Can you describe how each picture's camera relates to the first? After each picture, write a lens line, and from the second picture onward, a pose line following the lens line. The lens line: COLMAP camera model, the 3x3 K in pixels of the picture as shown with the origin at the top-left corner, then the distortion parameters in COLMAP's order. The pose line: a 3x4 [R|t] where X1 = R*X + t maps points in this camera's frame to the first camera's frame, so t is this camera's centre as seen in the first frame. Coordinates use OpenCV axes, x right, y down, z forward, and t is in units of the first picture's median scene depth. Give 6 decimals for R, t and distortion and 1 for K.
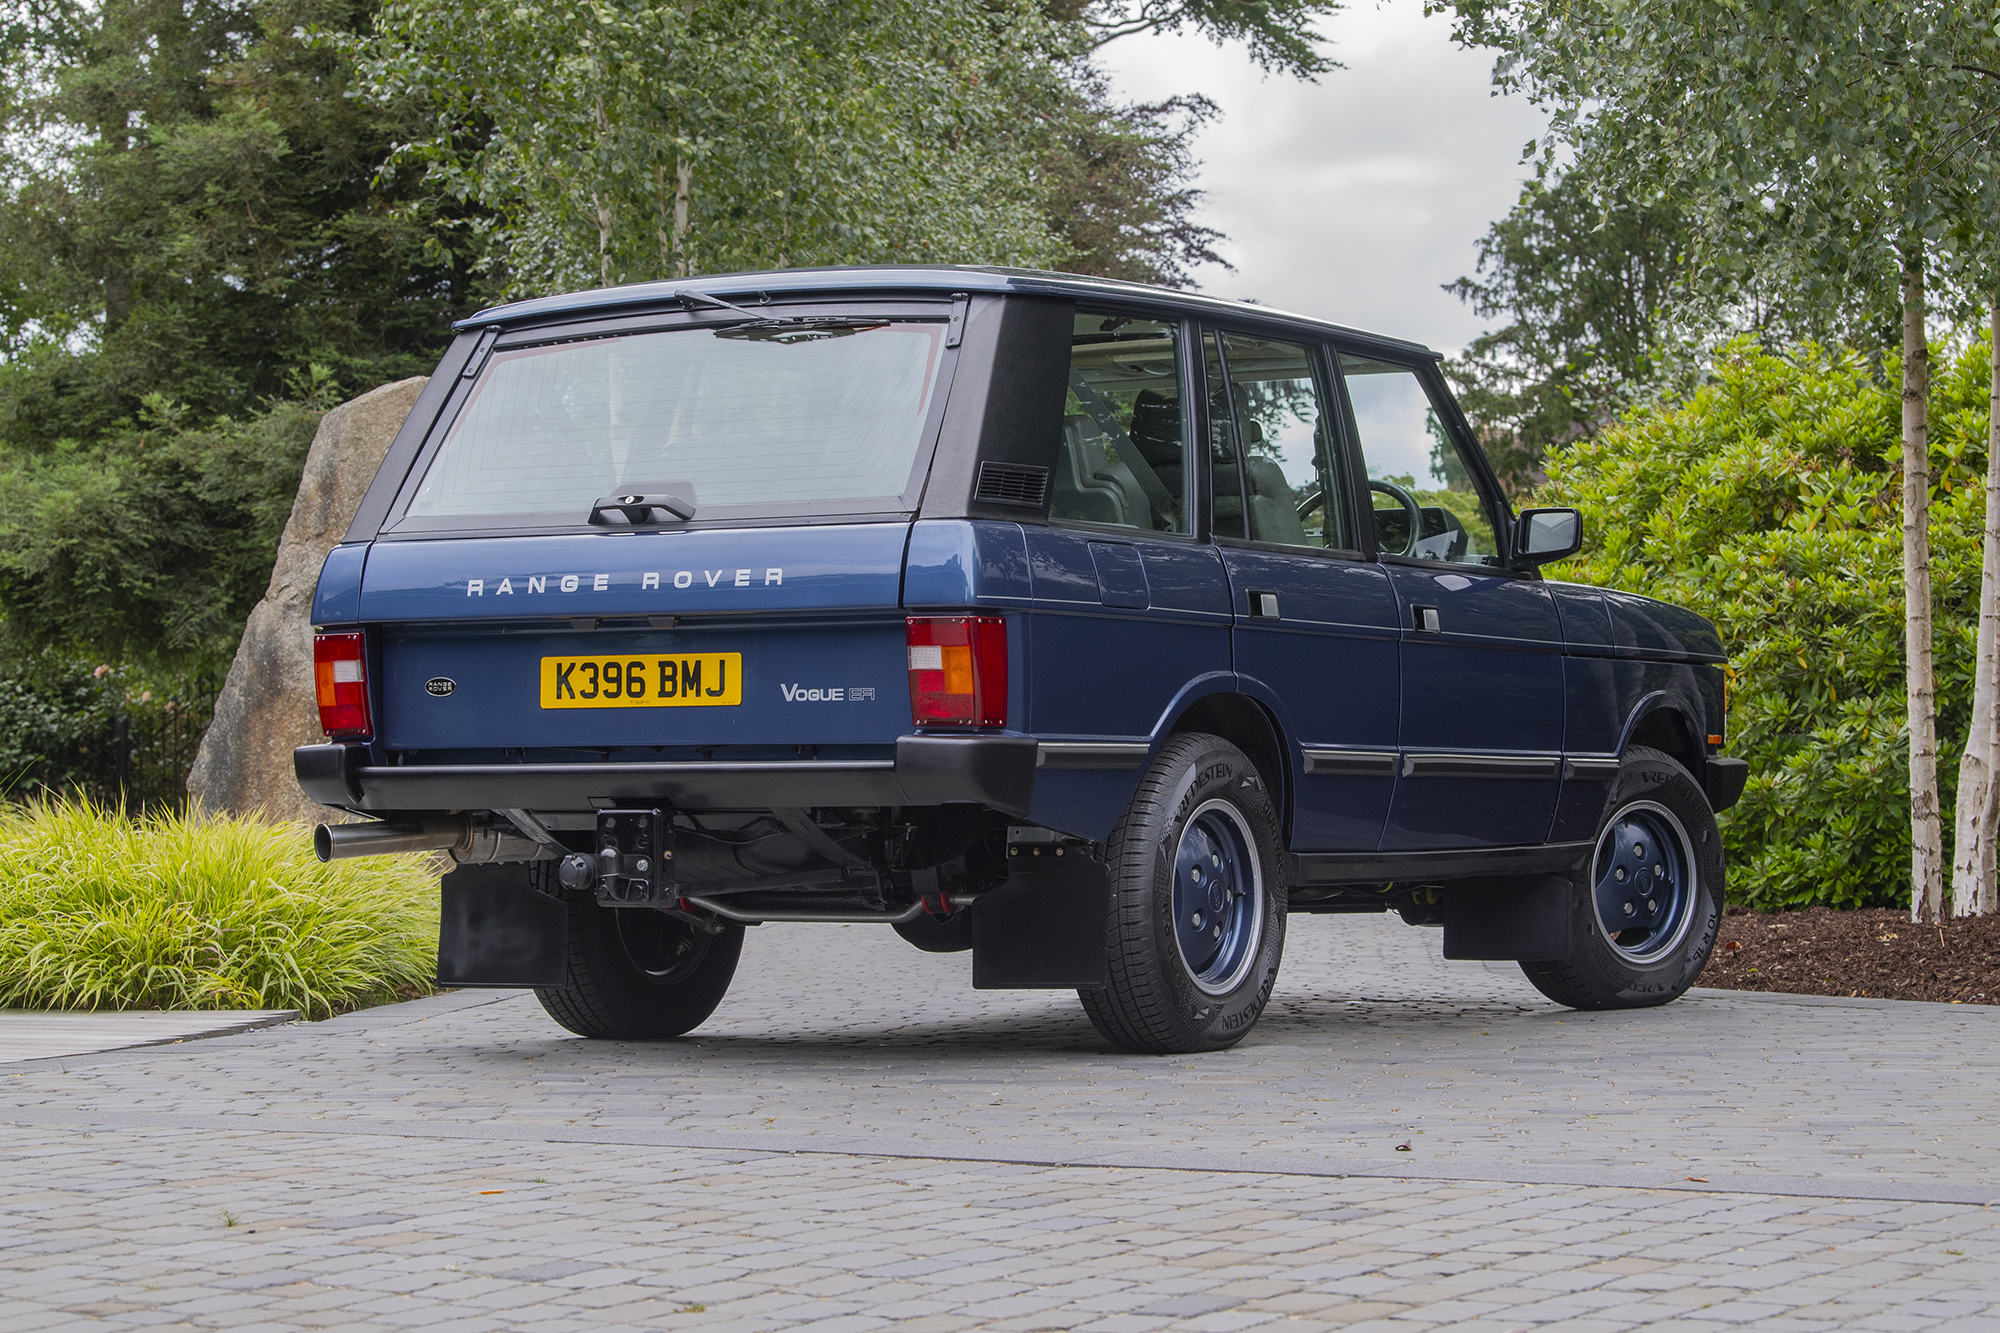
lens RADIAL K [[4725.6, 0, 1000.0], [0, 4725.6, 666.5], [0, 0, 1]] dist [0.067384, 0.343545]
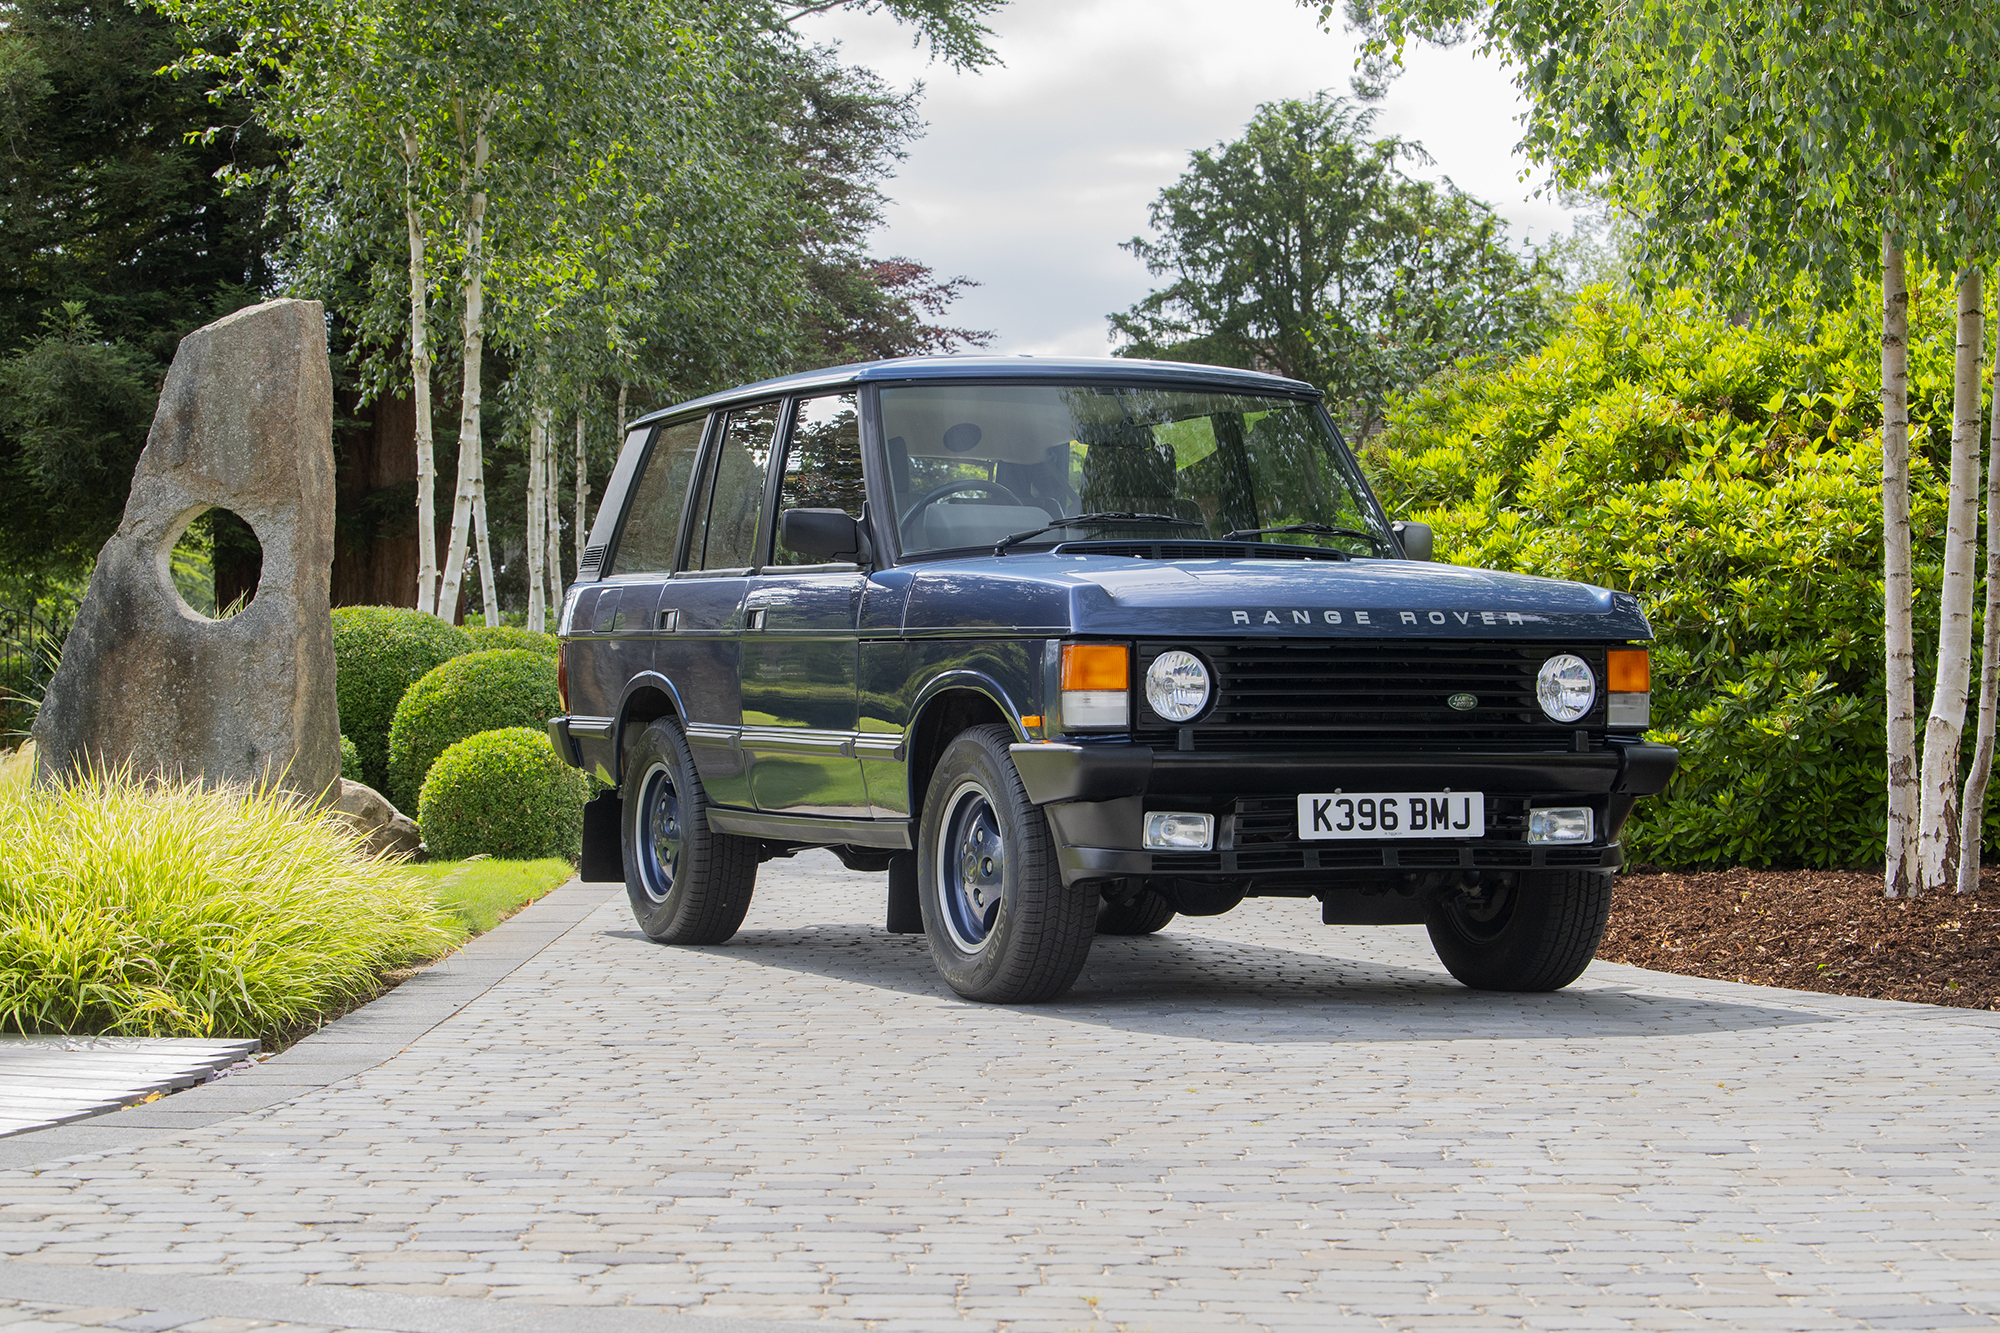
lens RADIAL K [[4031.1, 0, 1000.0], [0, 4031.1, 666.5], [0, 0, 1]] dist [-0.209327, 2.571713]
pose [[0.994937, 0.007429, 0.100229, -0.059785], [-0.009556, 0.999739, 0.020758, -0.006094], [-0.100049, -0.021610, 0.994748, 0.188843]]
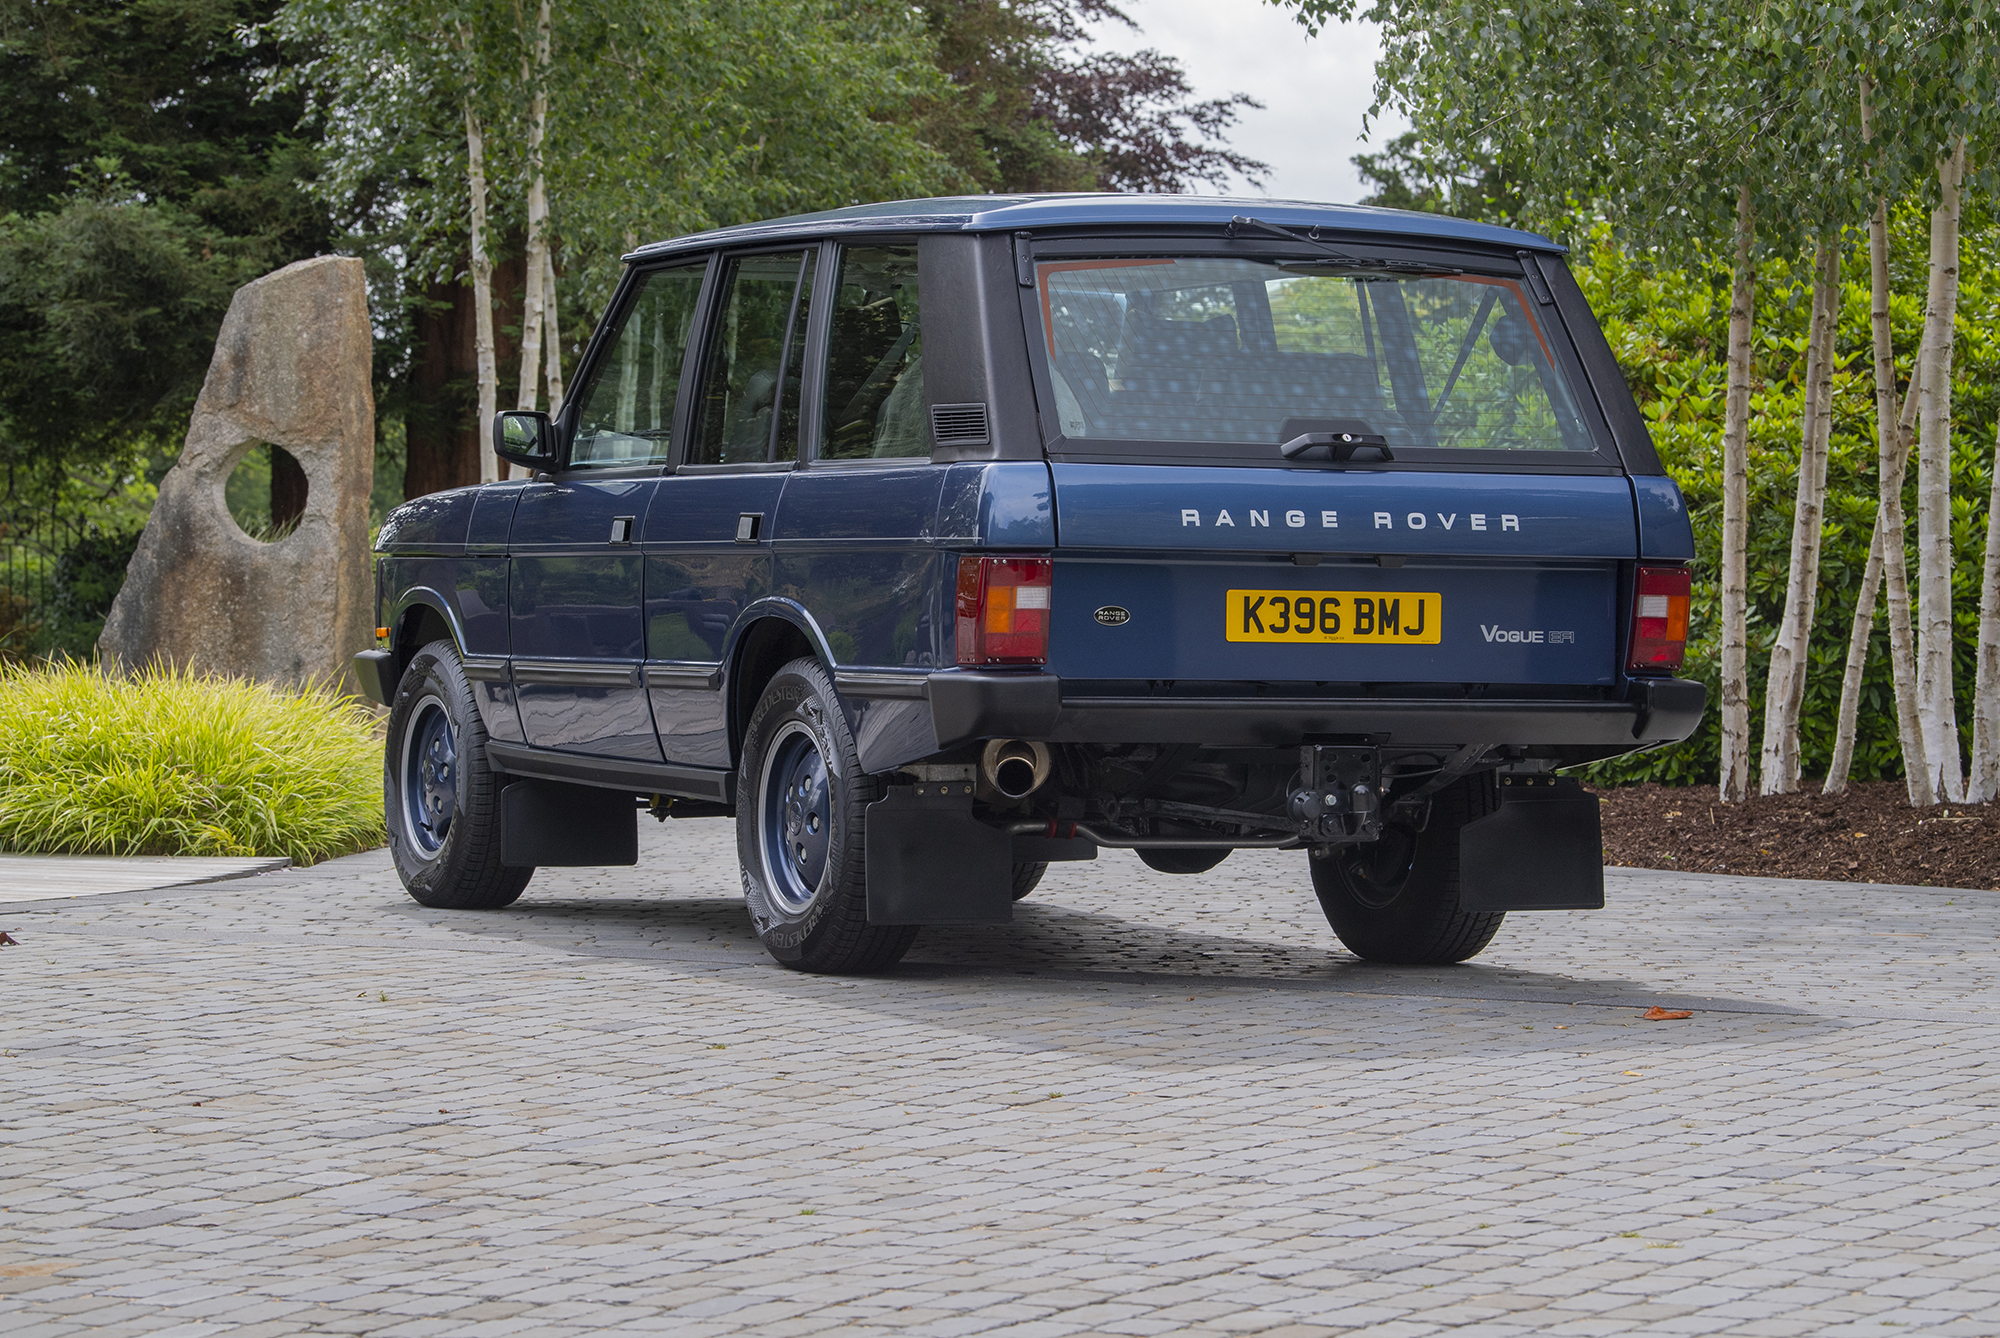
lens RADIAL K [[6025.0, 0, 1000.0], [0, 6025.0, 669.0], [0, 0, 1]] dist [0.478726, 1.001390]
pose [[0.999516, 0.015997, 0.026683, -0.009038], [-0.016998, 0.999144, 0.037718, -0.022668], [-0.026057, -0.038153, 0.998932, -0.338661]]
